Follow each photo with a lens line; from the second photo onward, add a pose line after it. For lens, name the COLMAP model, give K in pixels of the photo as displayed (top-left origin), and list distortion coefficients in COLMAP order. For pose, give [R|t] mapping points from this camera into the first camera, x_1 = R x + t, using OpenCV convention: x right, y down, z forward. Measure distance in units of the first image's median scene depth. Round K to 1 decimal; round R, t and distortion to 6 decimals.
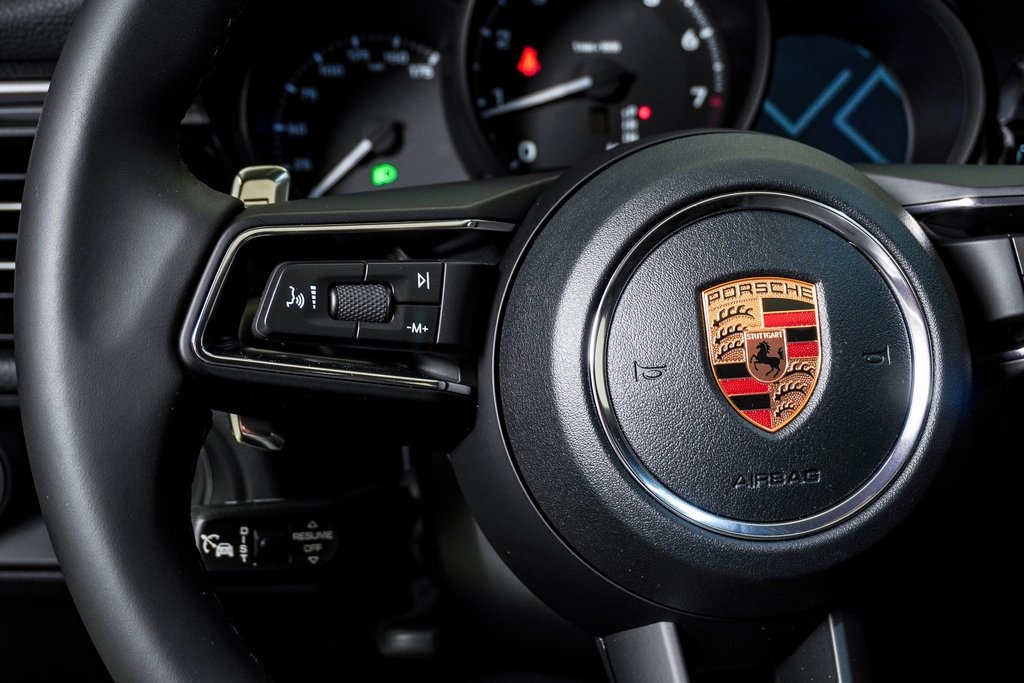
lens RADIAL K [[1532.0, 0, 548.3], [0, 1532.0, 341.9], [0, 0, 1]] dist [0.012215, 0.001838]
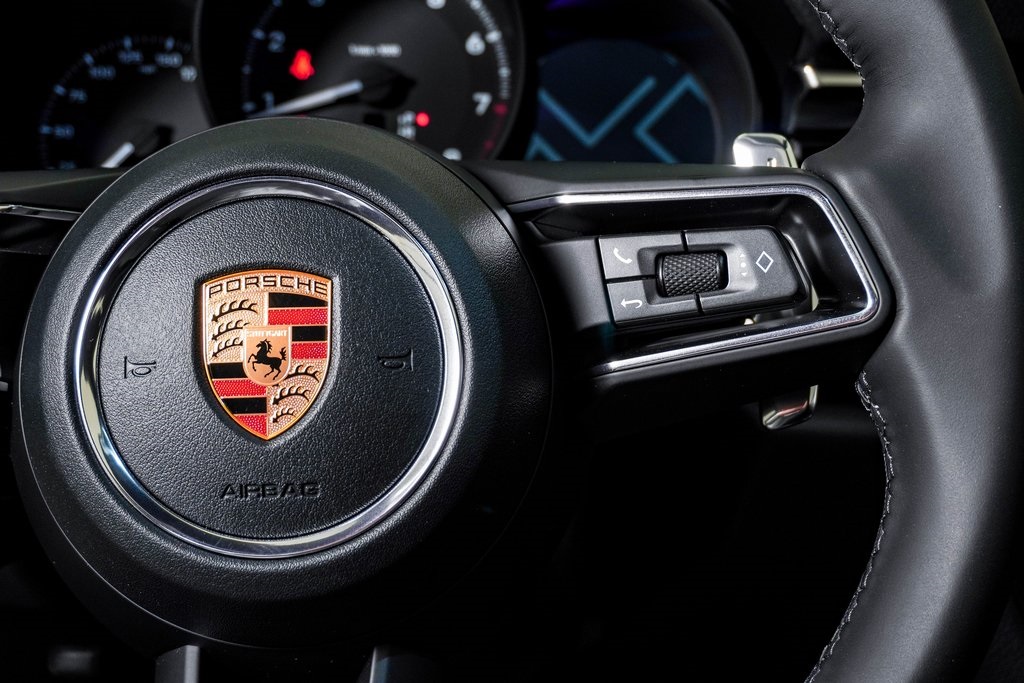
lens RADIAL K [[1532.0, 0, 548.3], [0, 1532.0, 341.9], [0, 0, 1]] dist [0.012215, 0.001838]
pose [[0.989557, 0.029817, -0.141025, 0.432834], [-0.034644, 0.998891, -0.031893, 0.024118], [0.139917, 0.036446, 0.989492, 0.121106]]
